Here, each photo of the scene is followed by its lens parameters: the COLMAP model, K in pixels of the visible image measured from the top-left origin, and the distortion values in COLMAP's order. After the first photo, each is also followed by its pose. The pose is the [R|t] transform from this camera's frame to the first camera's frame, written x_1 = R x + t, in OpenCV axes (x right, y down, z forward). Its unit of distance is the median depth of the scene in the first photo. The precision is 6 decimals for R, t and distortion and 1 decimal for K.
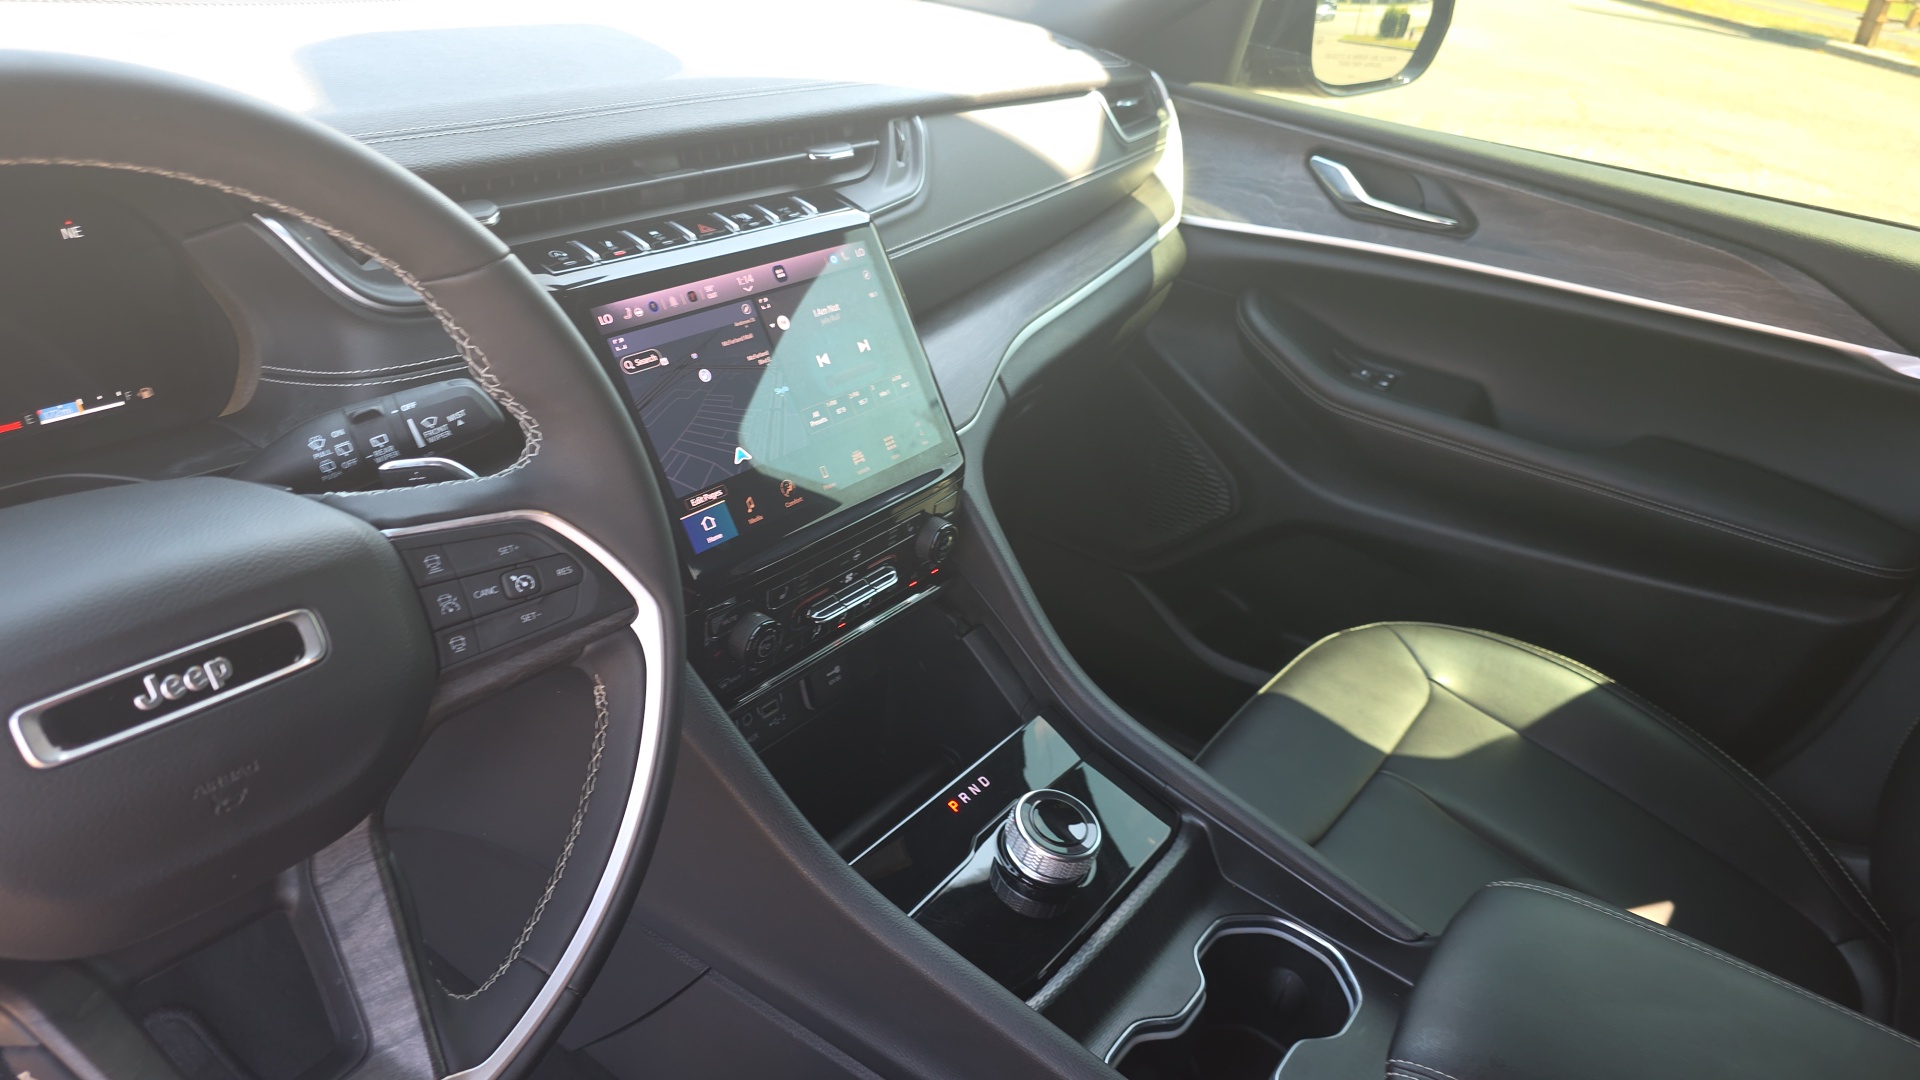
lens RADIAL K [[1293.9, 0, 956.5], [0, 1293.9, 572.6], [0, 0, 1]] dist [0.043500, -0.052391]
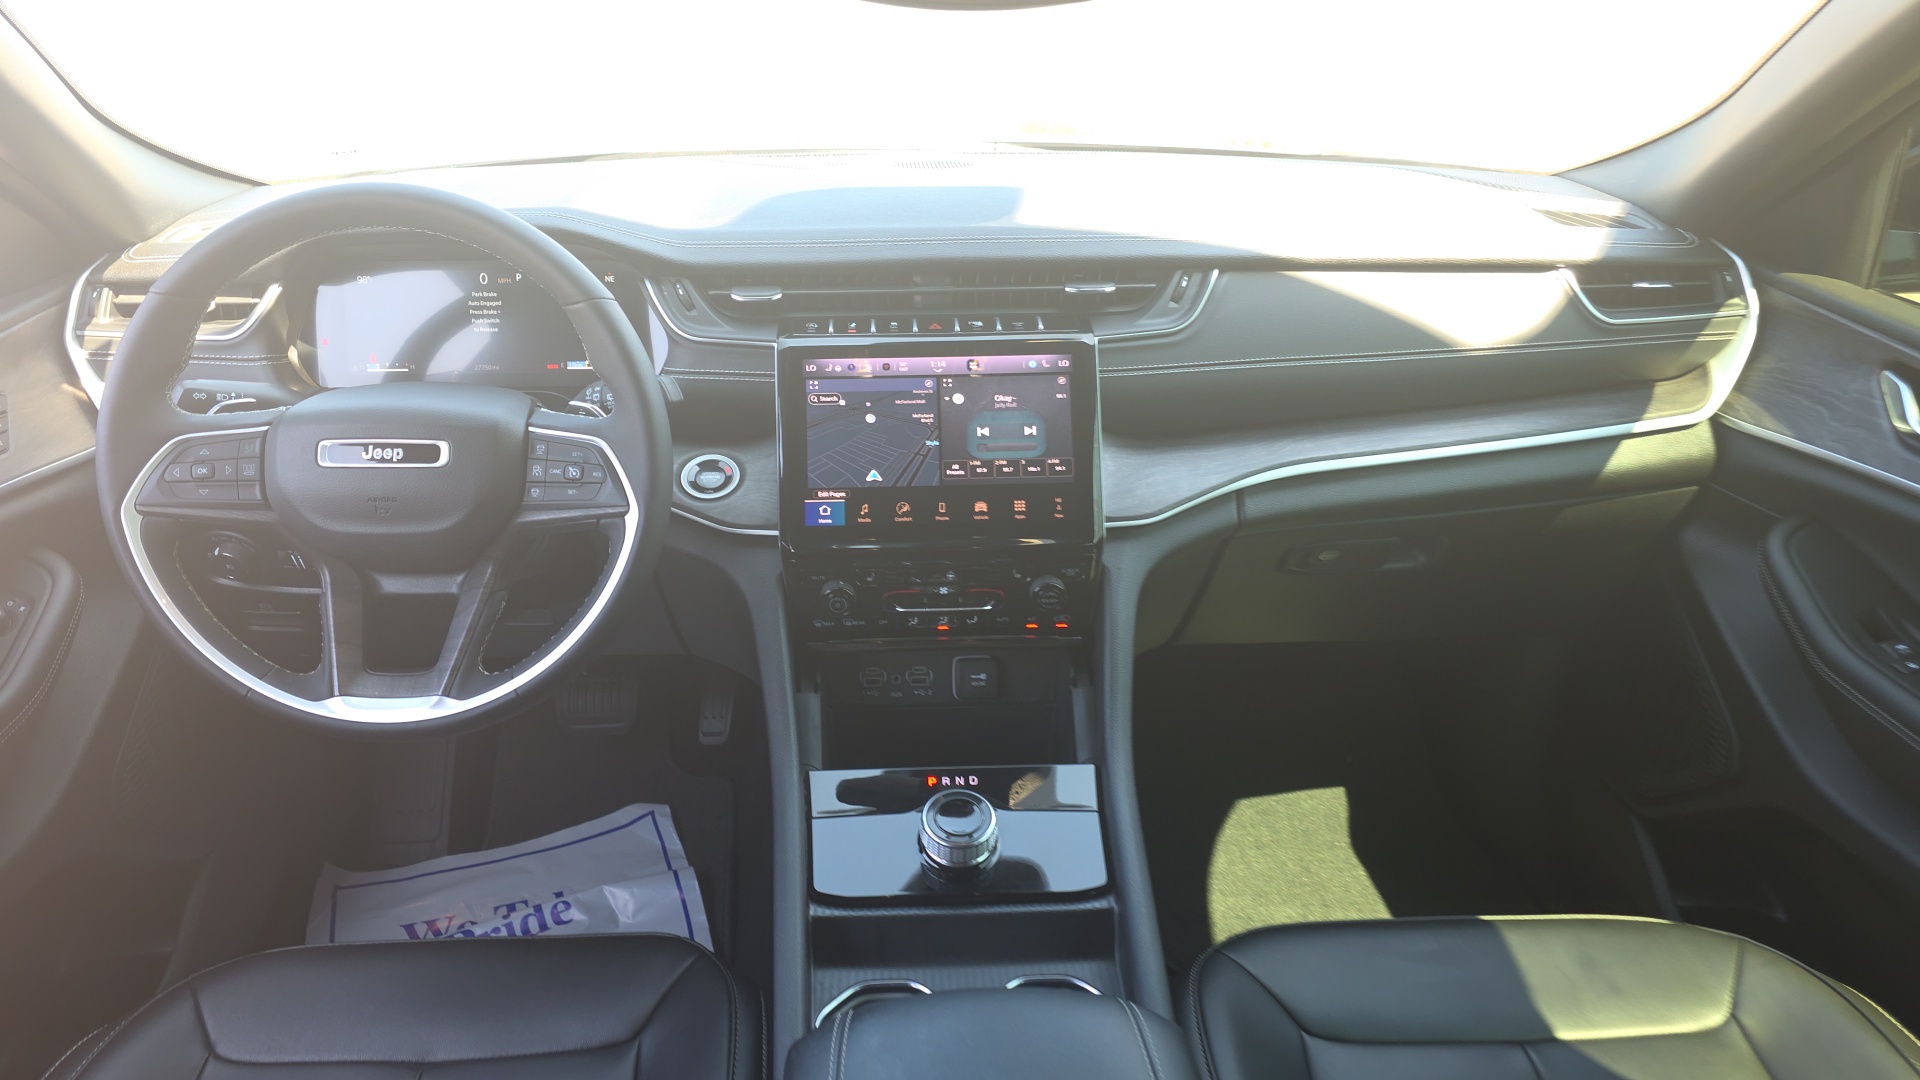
lens RADIAL K [[1259.0, 0, 900.7], [0, 1259.0, 547.2], [0, 0, 1]] dist [0.072647, -0.093353]
pose [[0.625922, 0.244006, -0.740731, 0.893649], [-0.329199, 0.943695, 0.032690, -0.070566], [0.707000, 0.223386, 0.671006, 0.099695]]
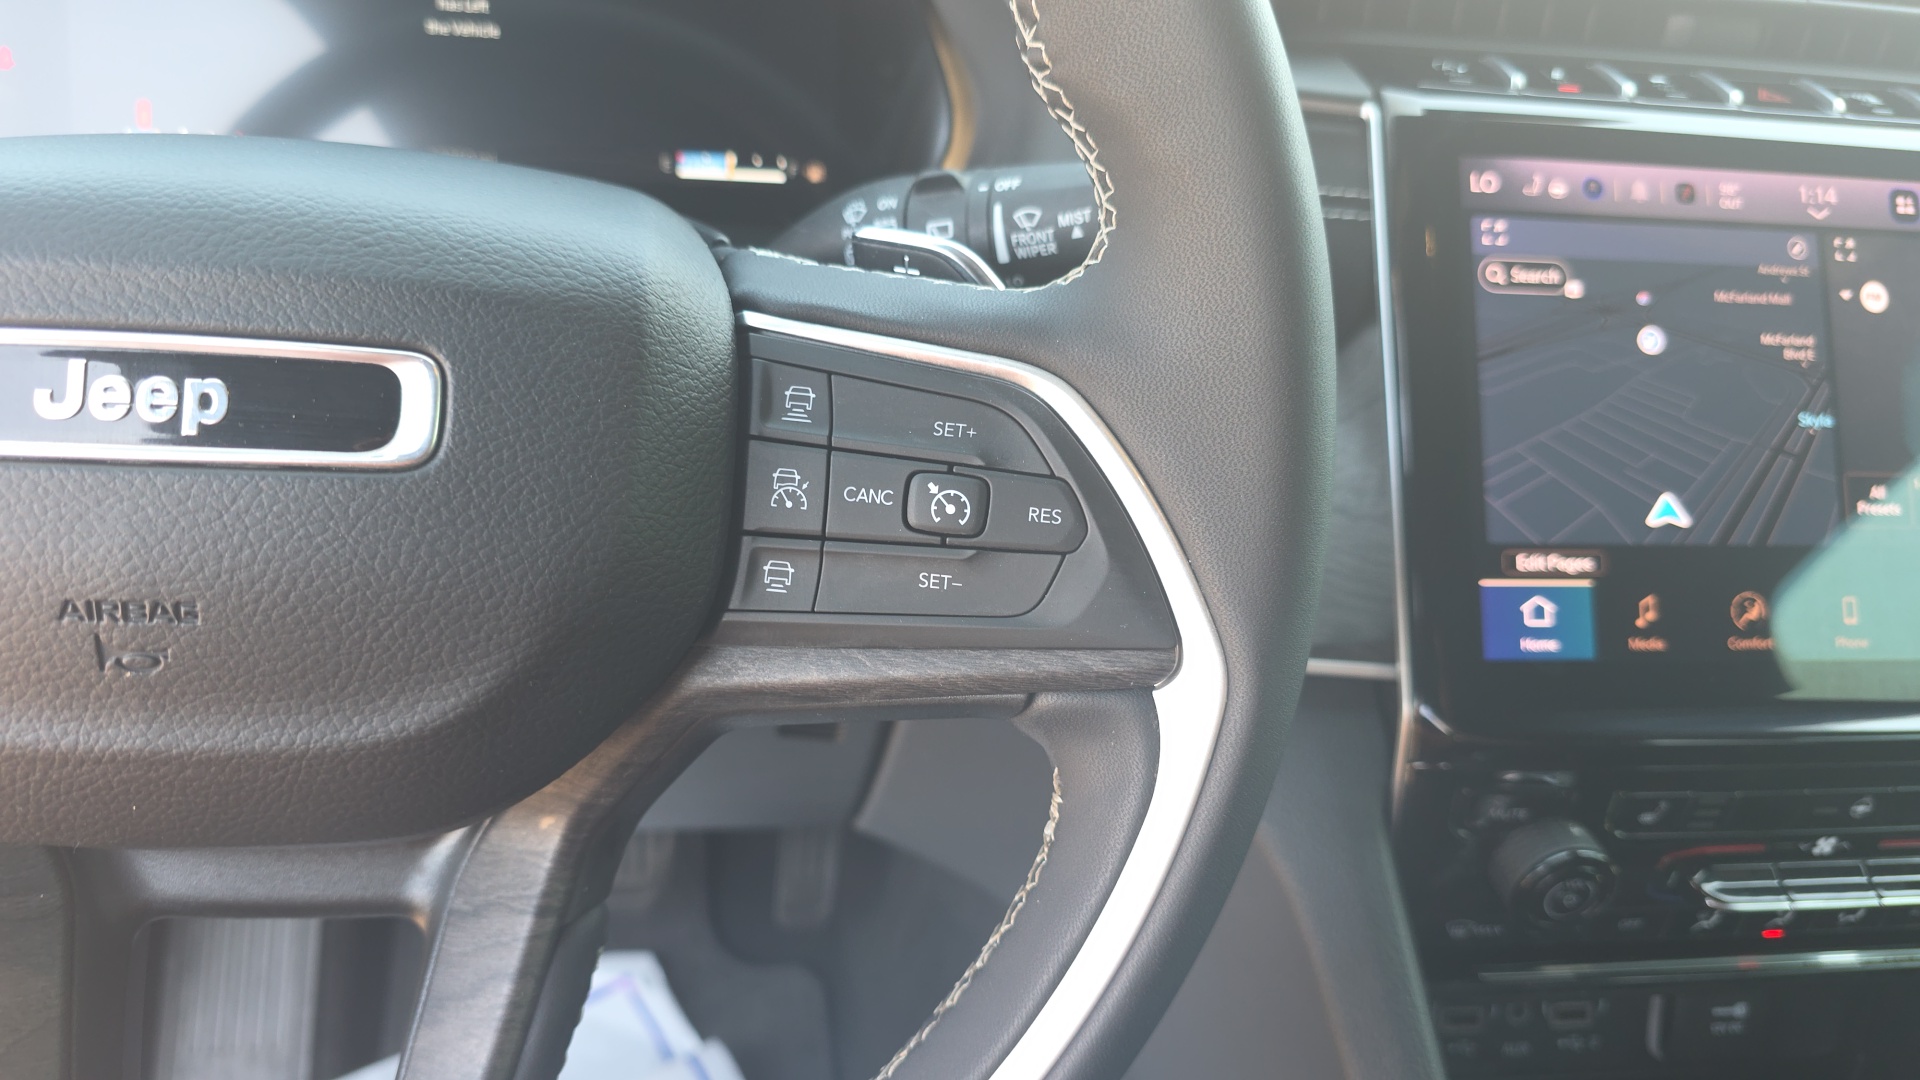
lens RADIAL K [[1381.4, 0, 935.0], [0, 1381.4, 554.8], [0, 0, 1]] dist [0.023153, -0.053164]
pose [[0.692921, 0.296359, -0.657291, -0.010114], [-0.364027, 0.930697, 0.035871, 0.005753], [0.622370, 0.214416, 0.752783, 0.434254]]
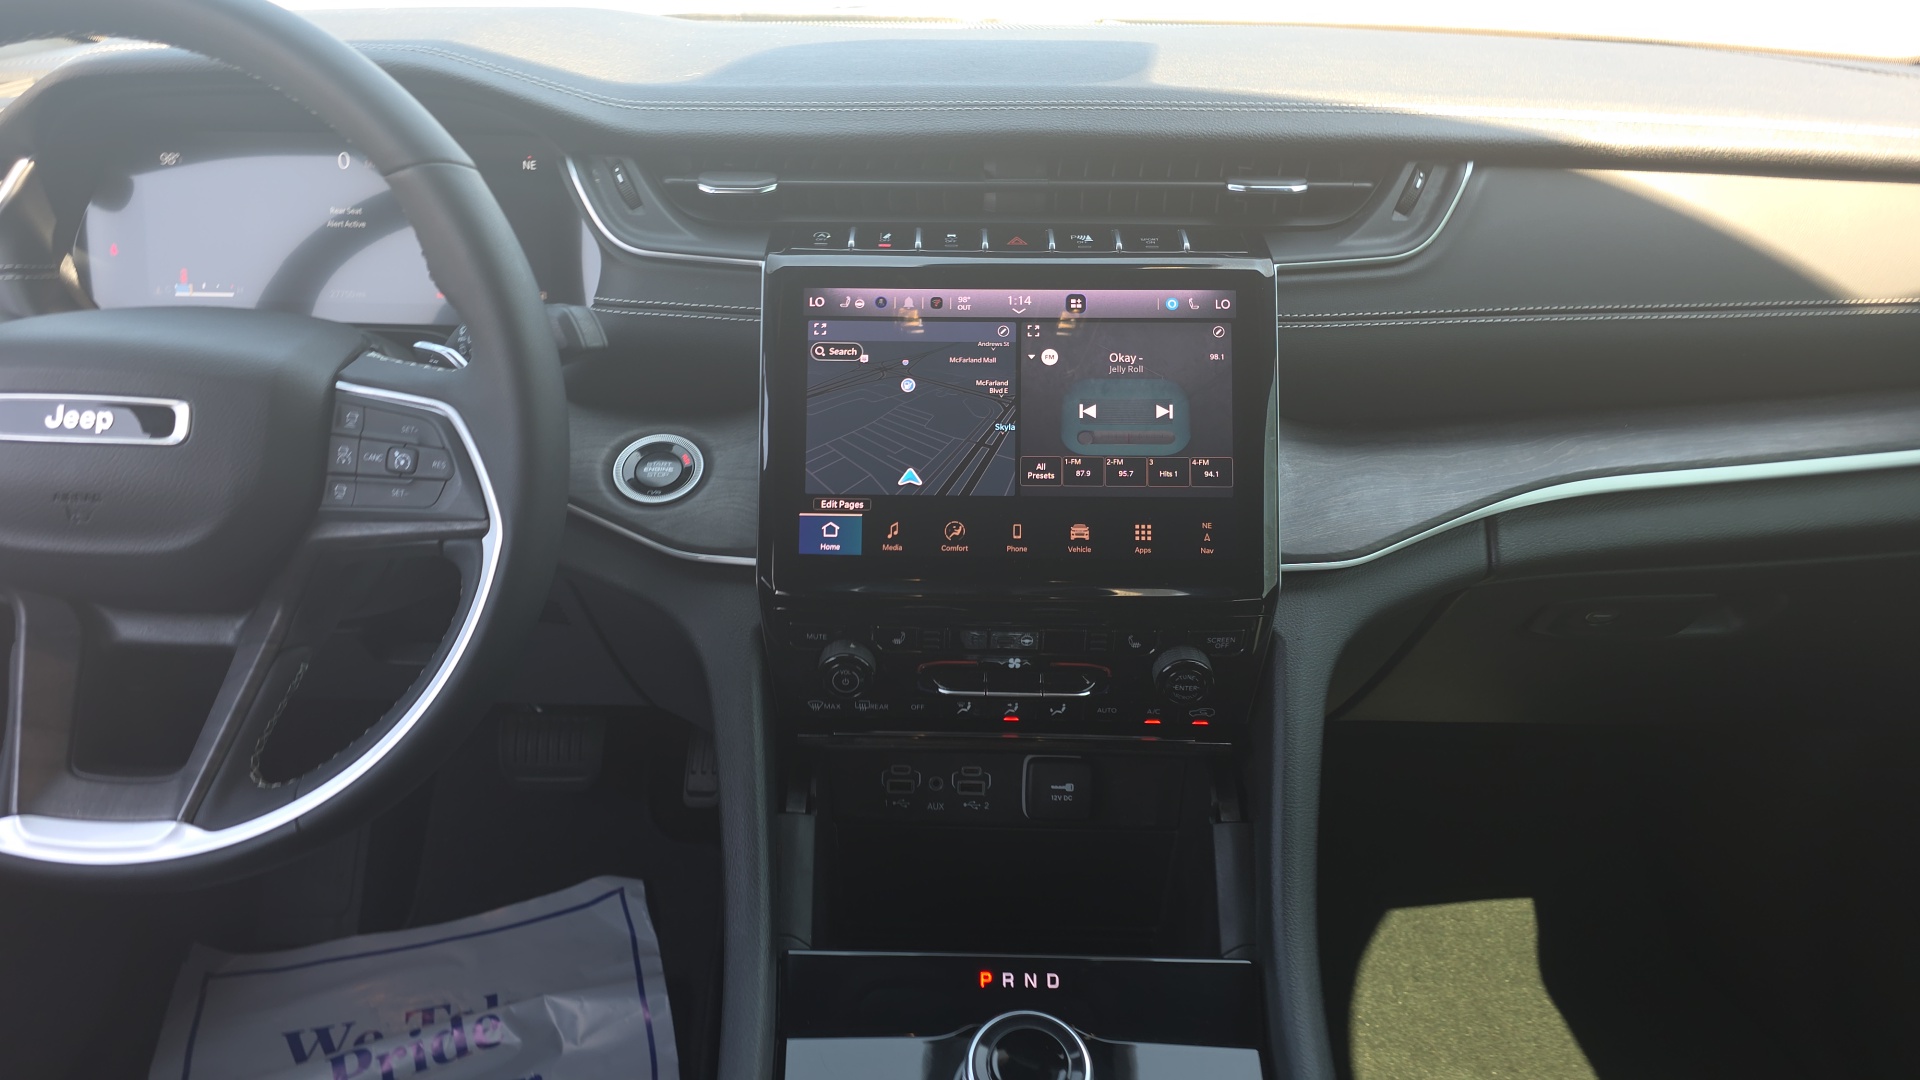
lens RADIAL K [[1294.7, 0, 888.6], [0, 1294.7, 571.1], [0, 0, 1]] dist [0.074841, -0.105802]
pose [[0.576882, 0.291520, -0.763036, 0.524537], [-0.359068, 0.929553, 0.083671, -0.098687], [0.733674, 0.225713, 0.640918, 0.419661]]
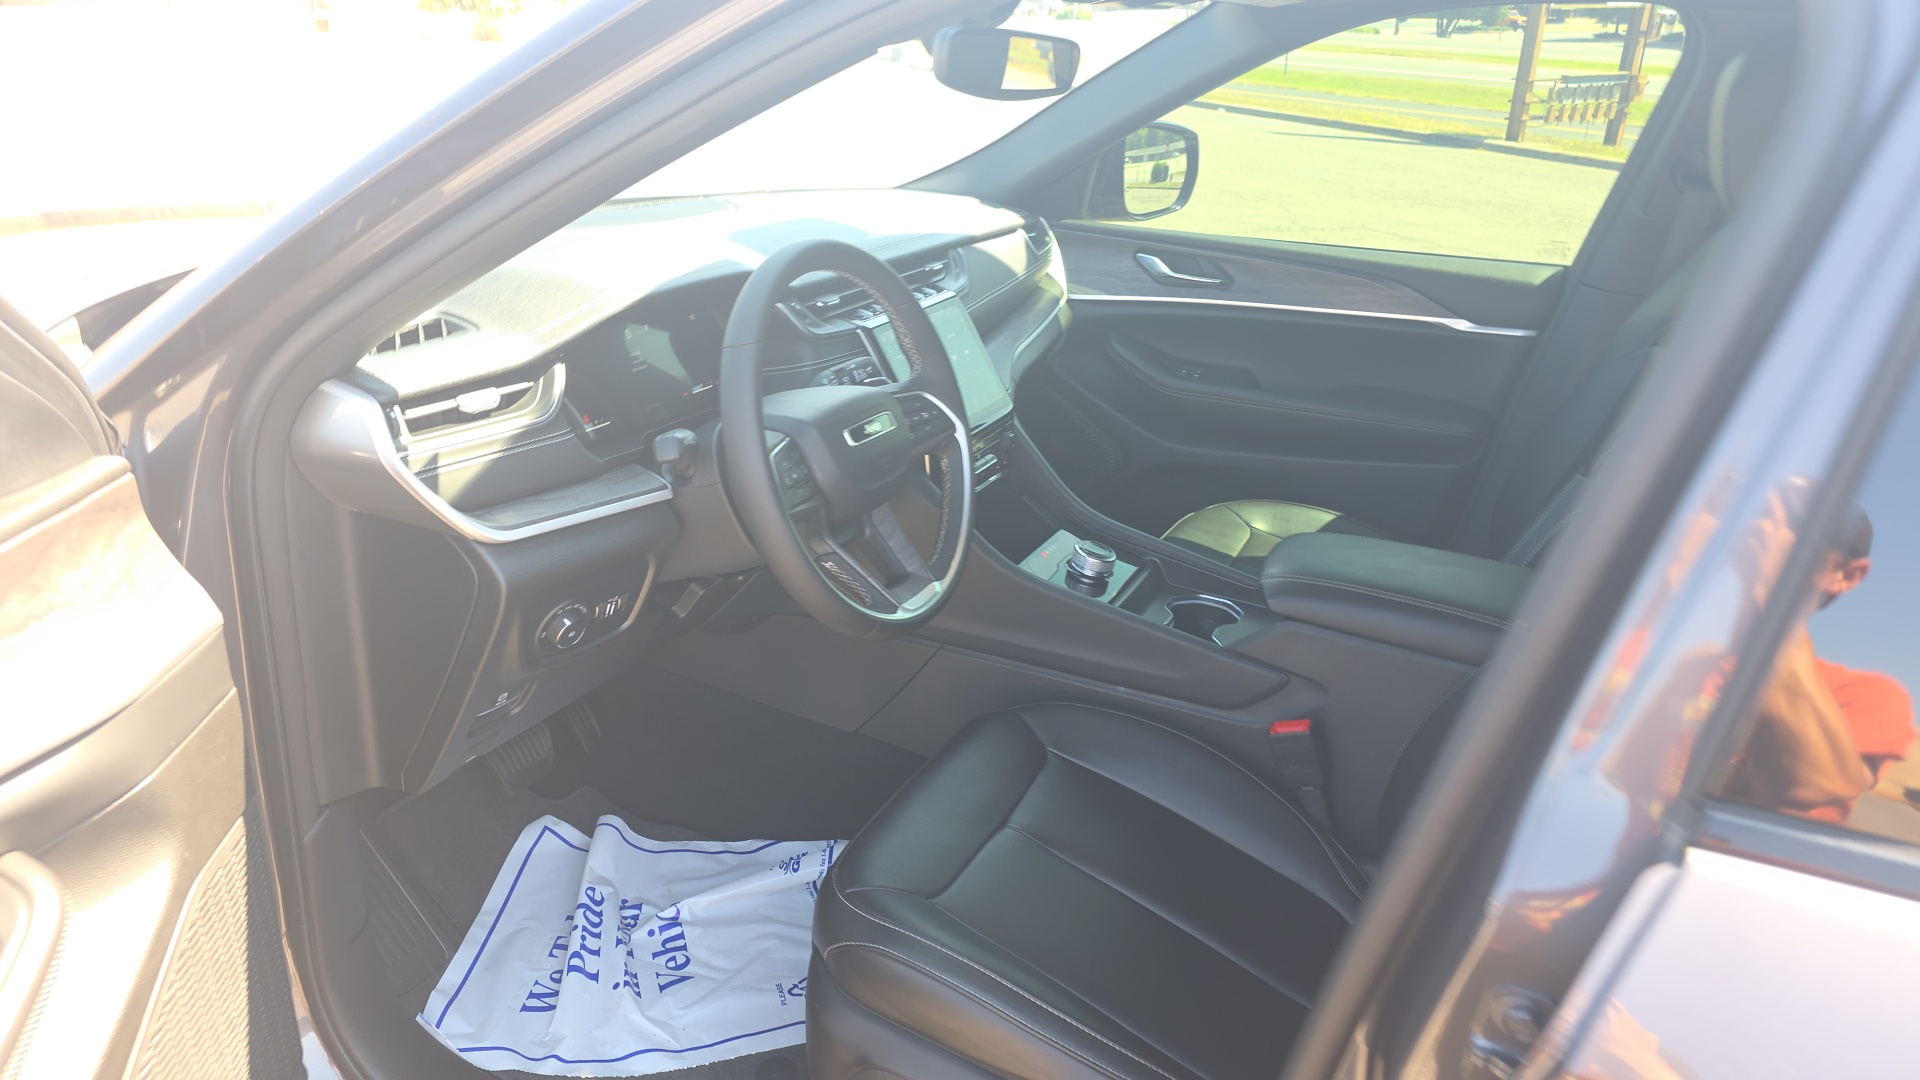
lens RADIAL K [[1259.0, 0, 900.7], [0, 1259.0, 547.2], [0, 0, 1]] dist [0.072647, -0.093353]
pose [[0.987130, -0.117230, 0.108771, -0.481409], [0.129392, 0.985196, -0.112455, 0.389393], [-0.093978, 0.125082, 0.987686, -1.071191]]
